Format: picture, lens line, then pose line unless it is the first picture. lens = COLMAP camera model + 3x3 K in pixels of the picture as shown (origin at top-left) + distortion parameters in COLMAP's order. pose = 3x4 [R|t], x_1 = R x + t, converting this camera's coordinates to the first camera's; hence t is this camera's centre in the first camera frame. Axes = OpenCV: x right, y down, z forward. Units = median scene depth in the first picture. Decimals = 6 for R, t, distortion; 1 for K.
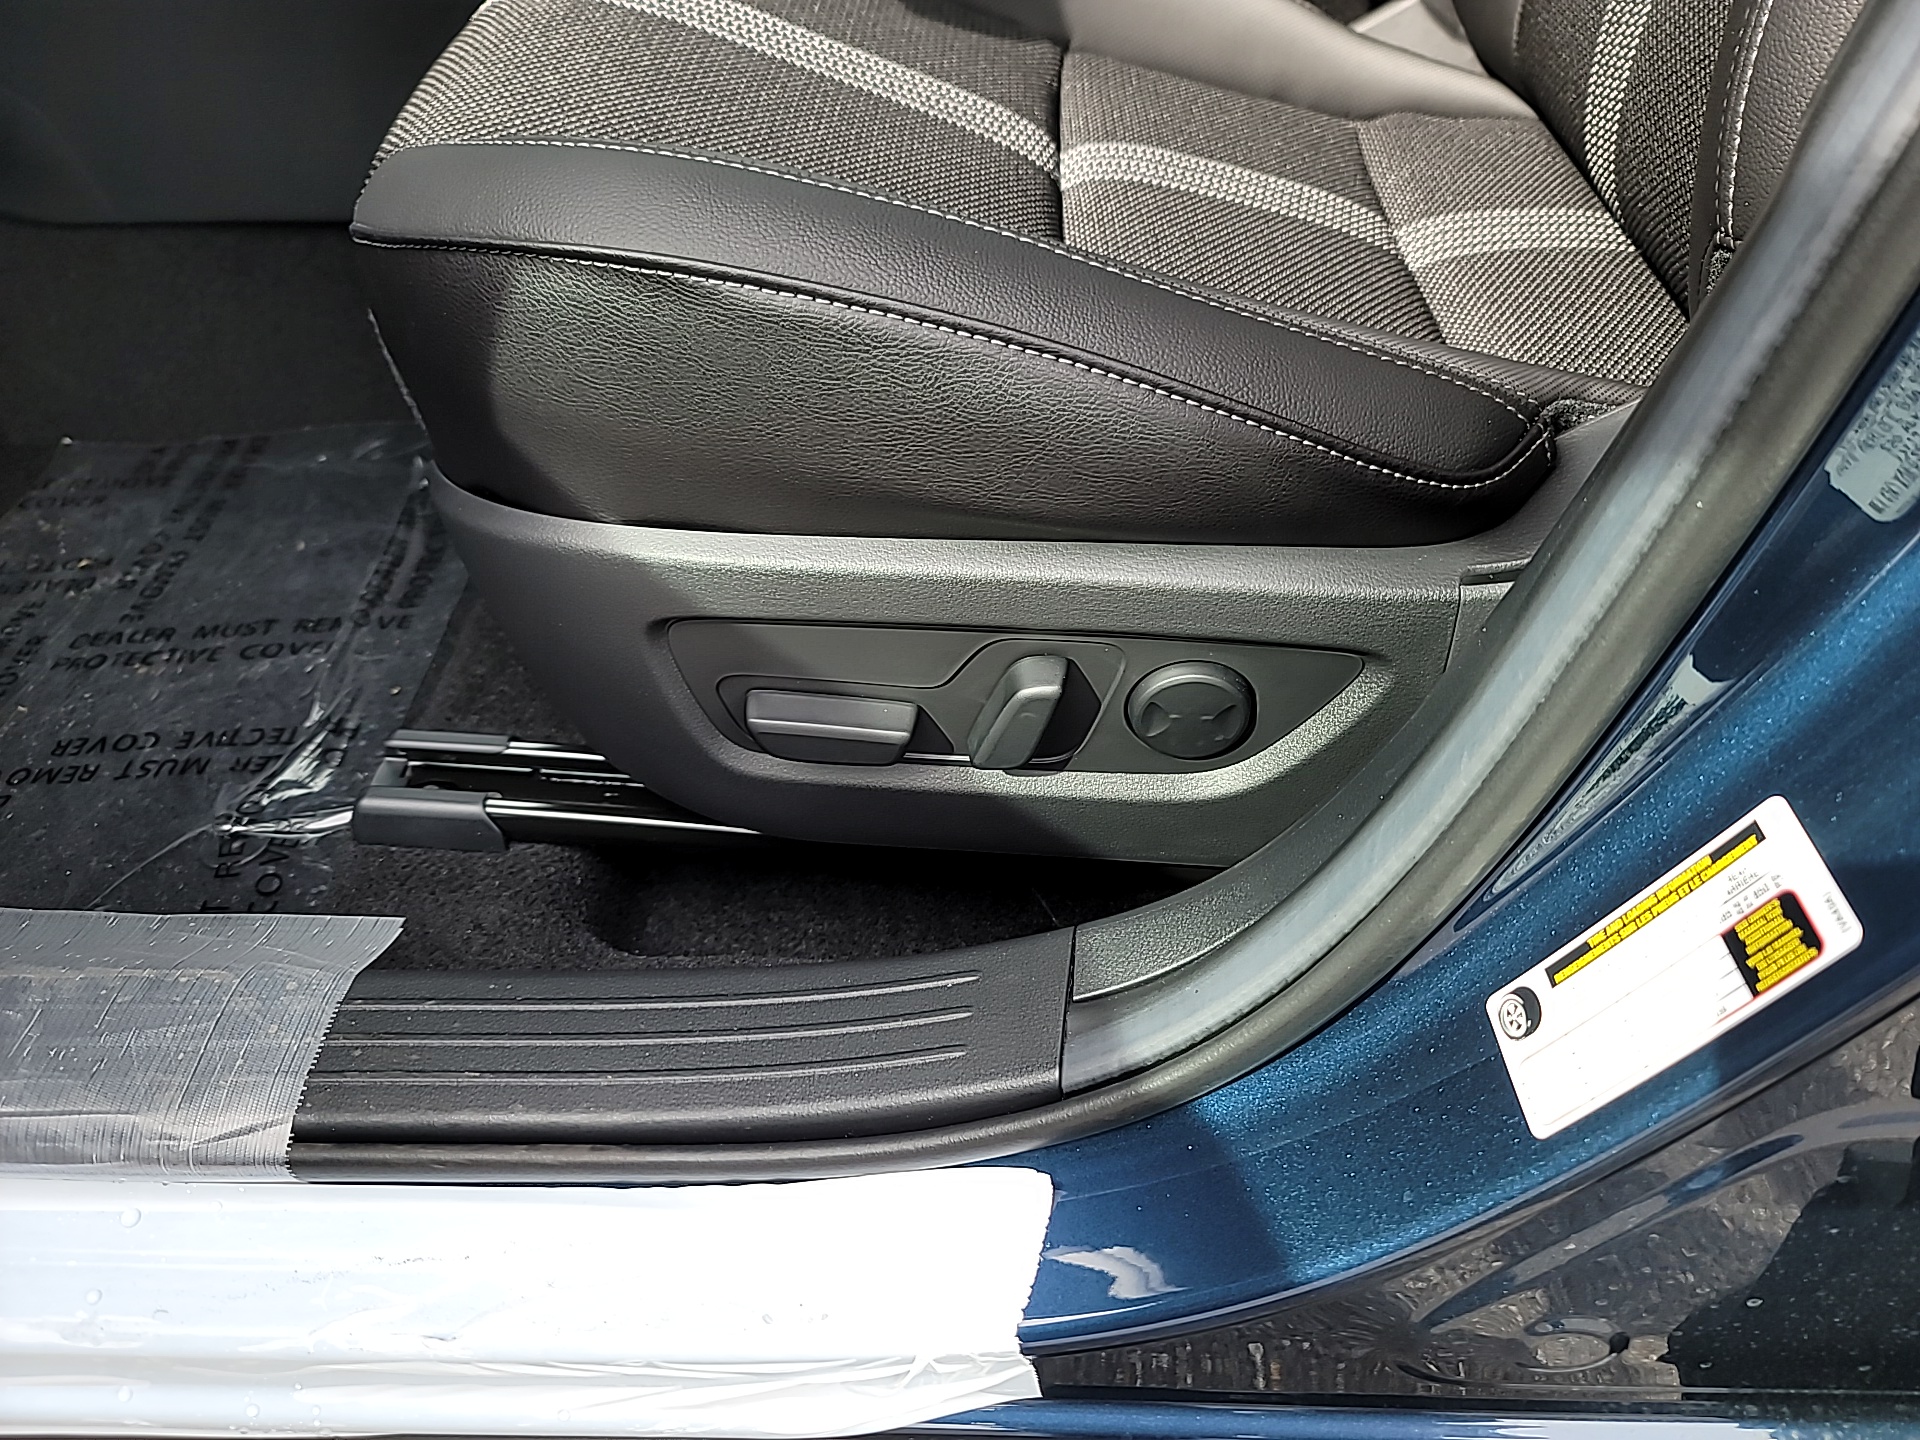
lens RADIAL K [[1413.0, 0, 966.0], [0, 1413.0, 722.0], [0, 0, 1]] dist [0.024601, -0.006775]
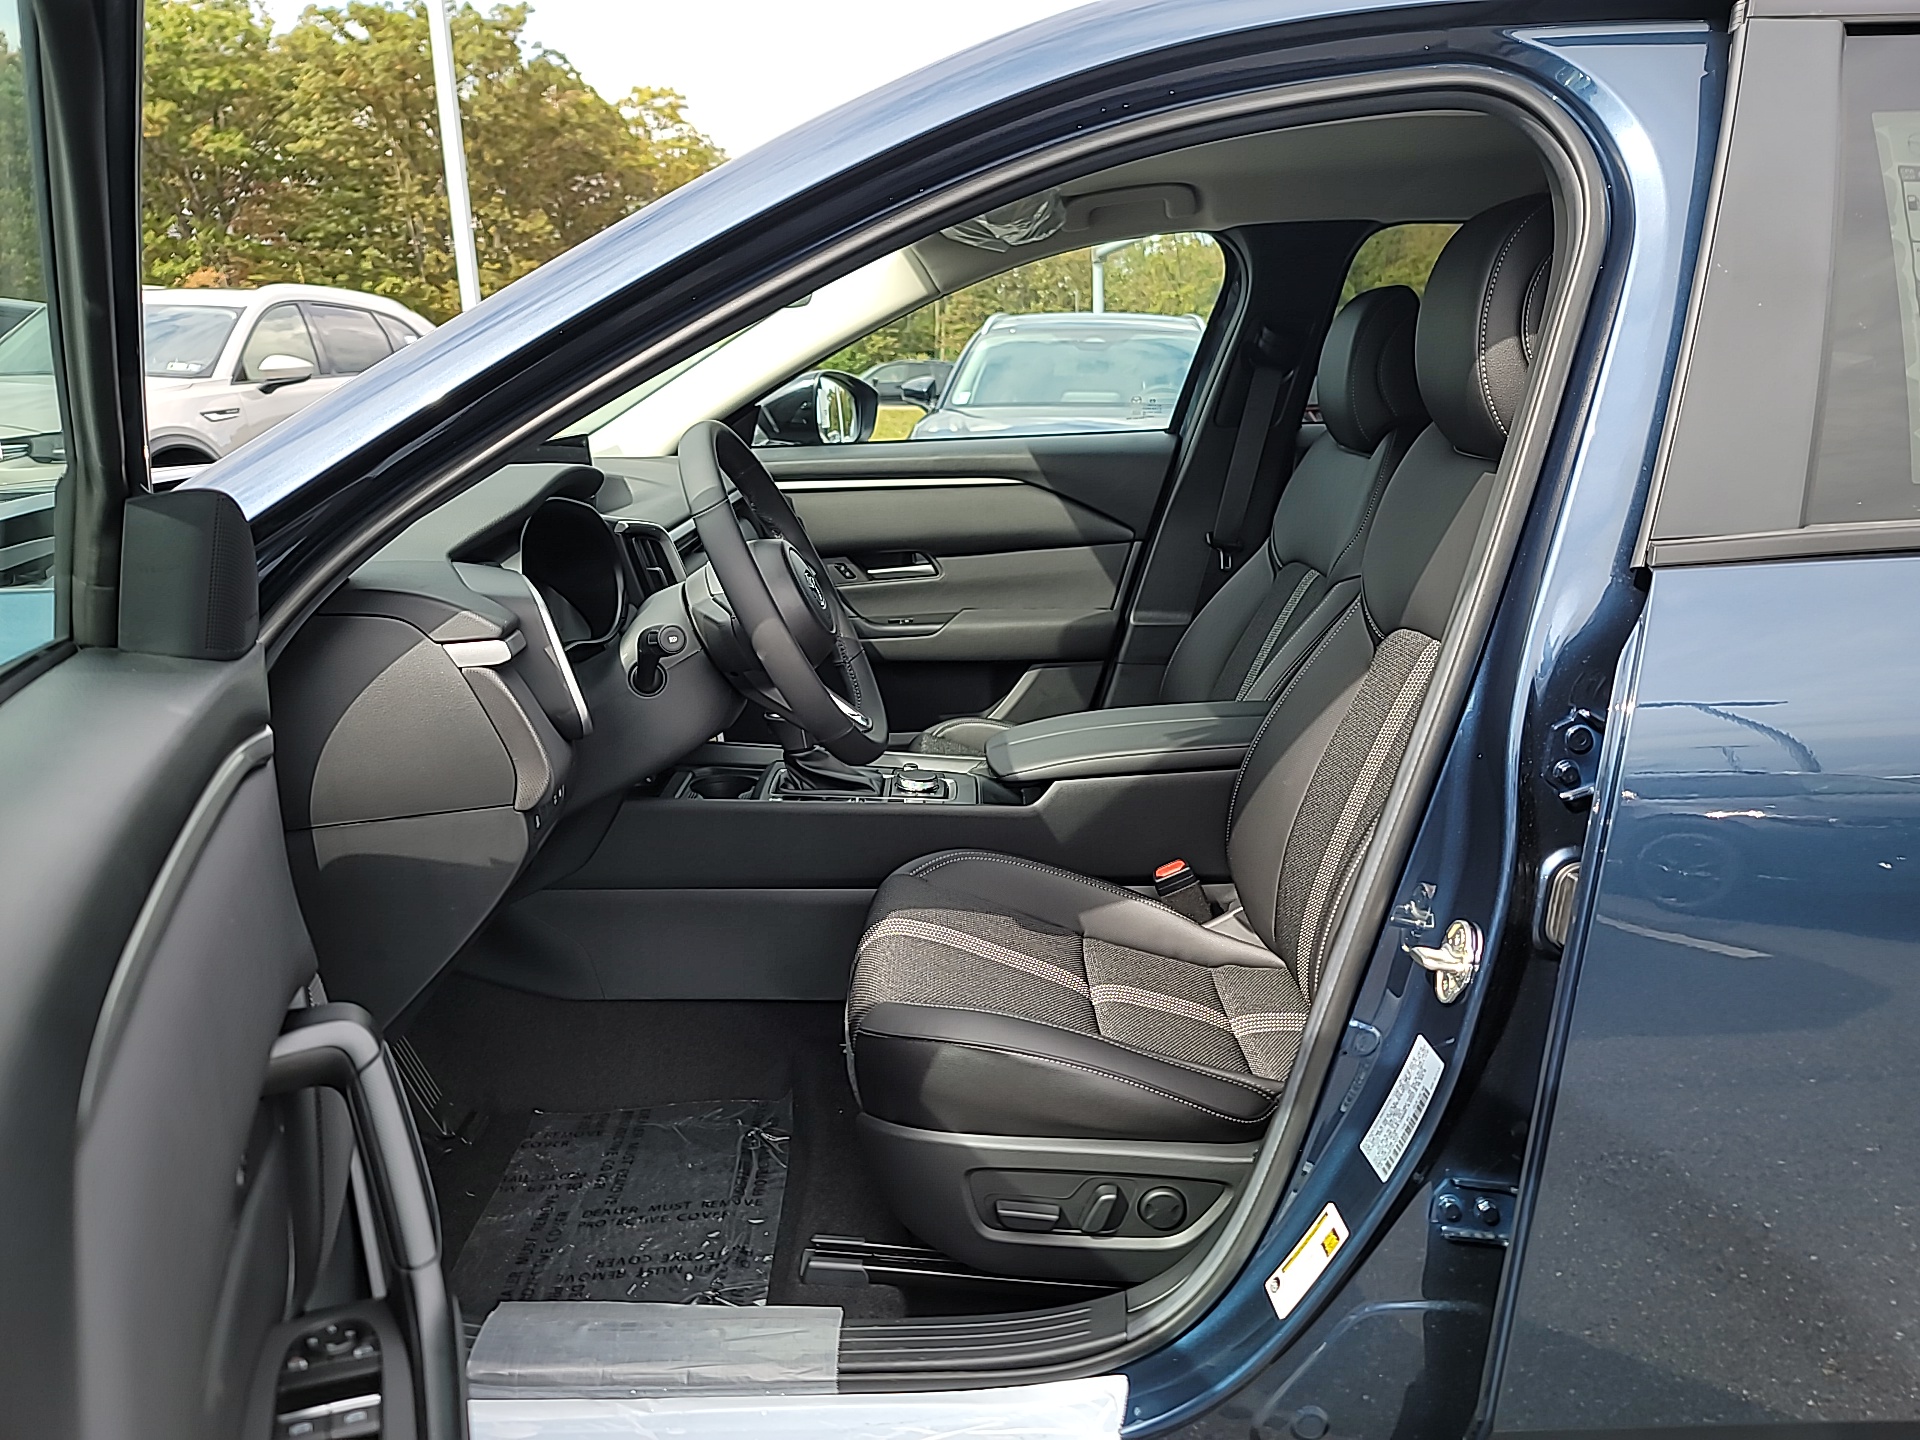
lens RADIAL K [[1400.9, 0, 958.5], [0, 1400.9, 740.4], [0, 0, 1]] dist [0.045460, -0.043524]
pose [[0.998614, 0.020014, 0.048684, -0.332237], [0.004215, 0.891514, -0.452973, 0.362380], [-0.052468, 0.452550, 0.890194, -1.553474]]
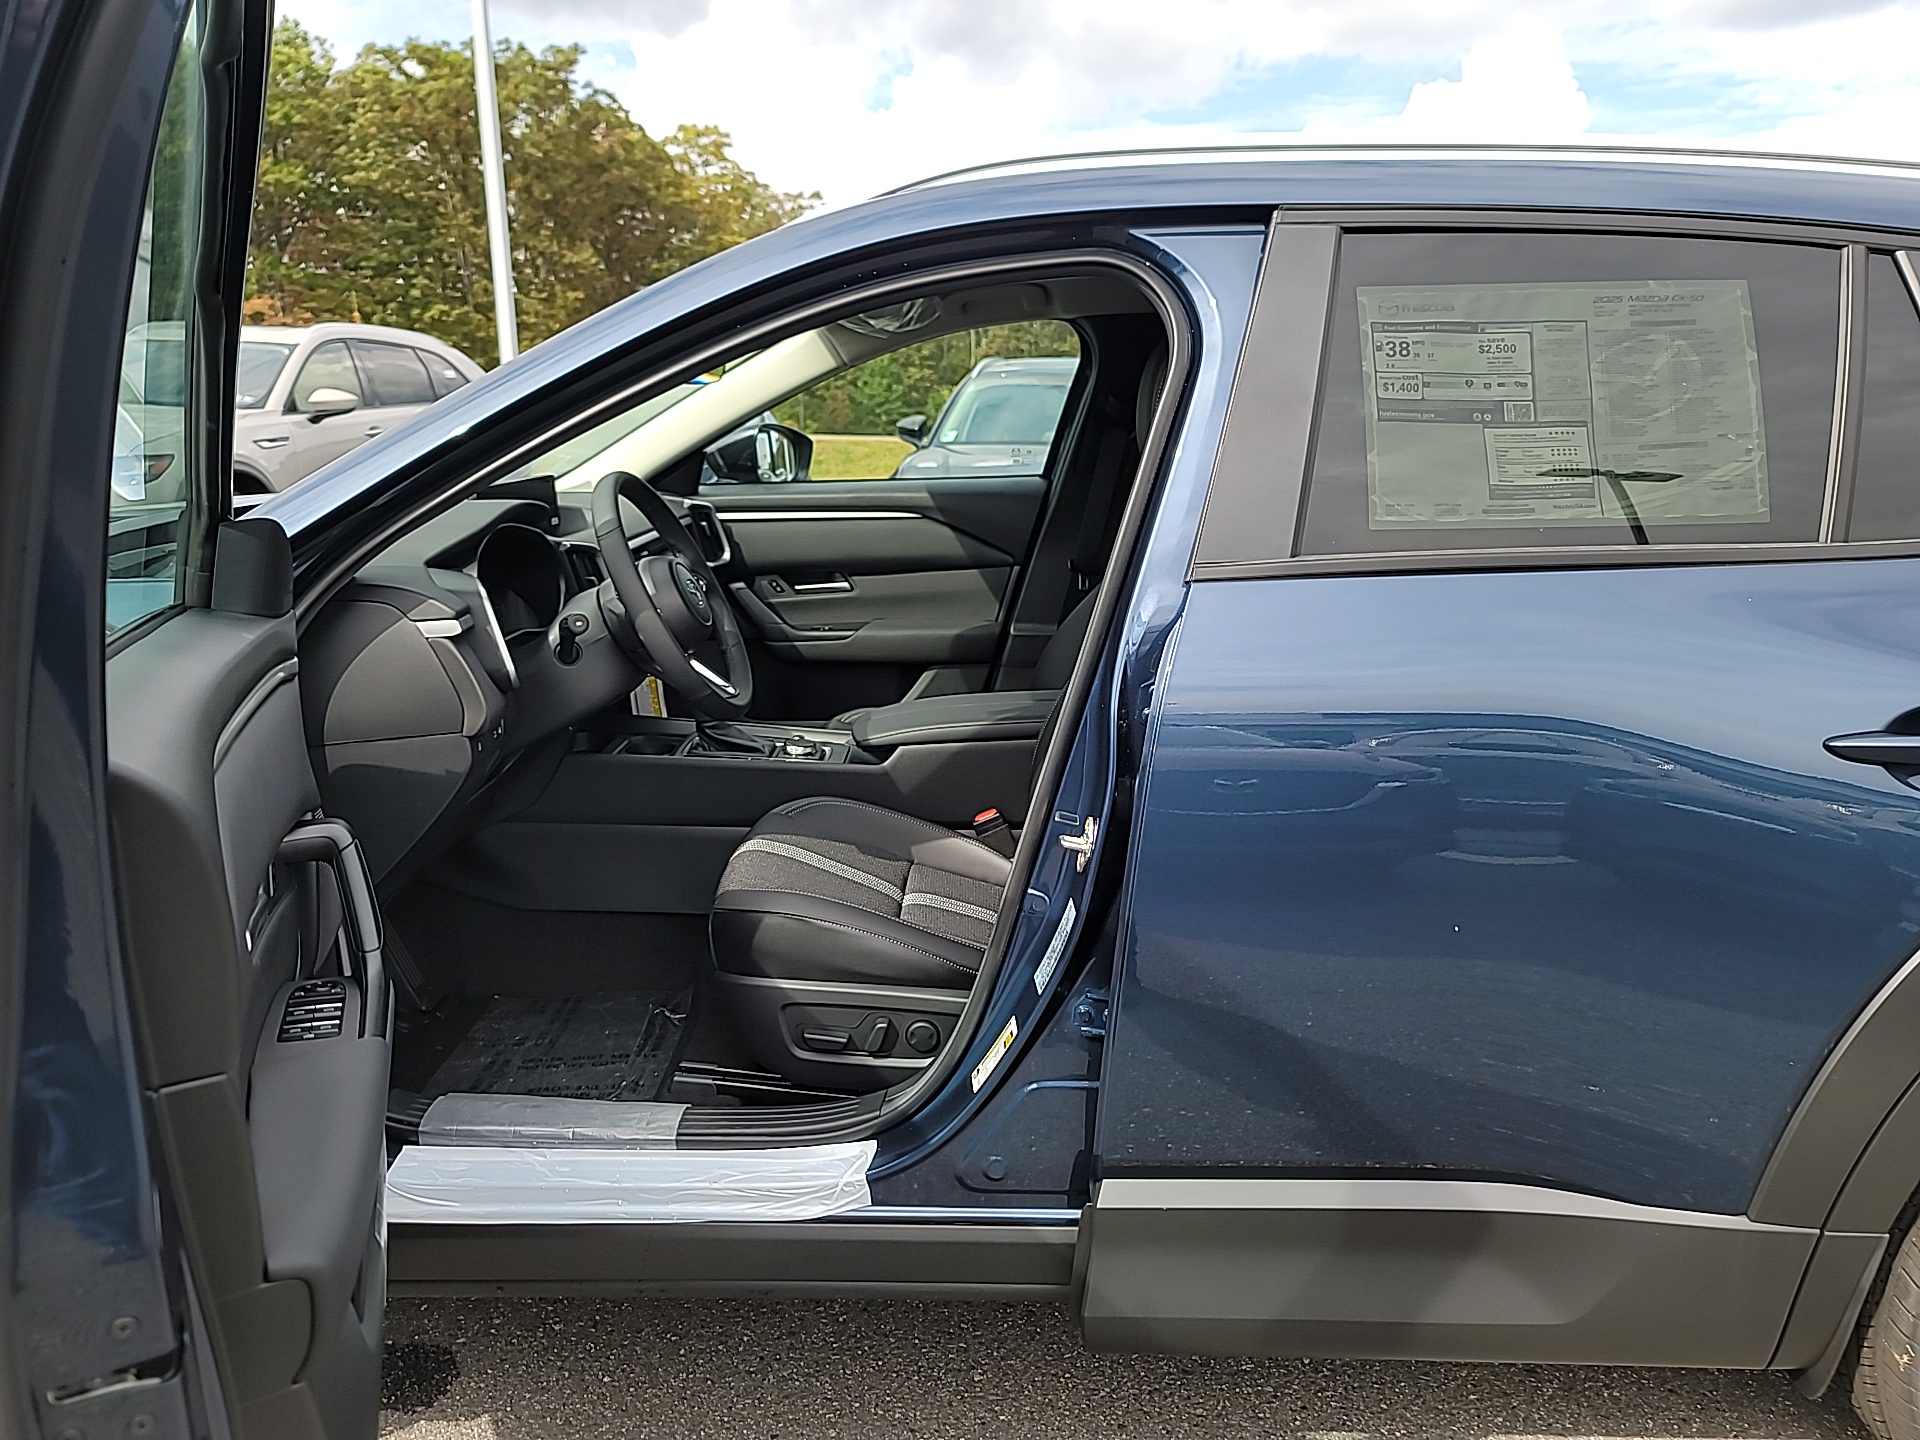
lens RADIAL K [[1413.0, 0, 966.0], [0, 1413.0, 722.0], [0, 0, 1]] dist [0.024601, -0.006775]
pose [[0.998868, 0.038552, 0.027862, 0.120516], [-0.020314, 0.875393, -0.482985, 0.945452], [-0.043010, 0.481873, 0.875185, -2.372012]]
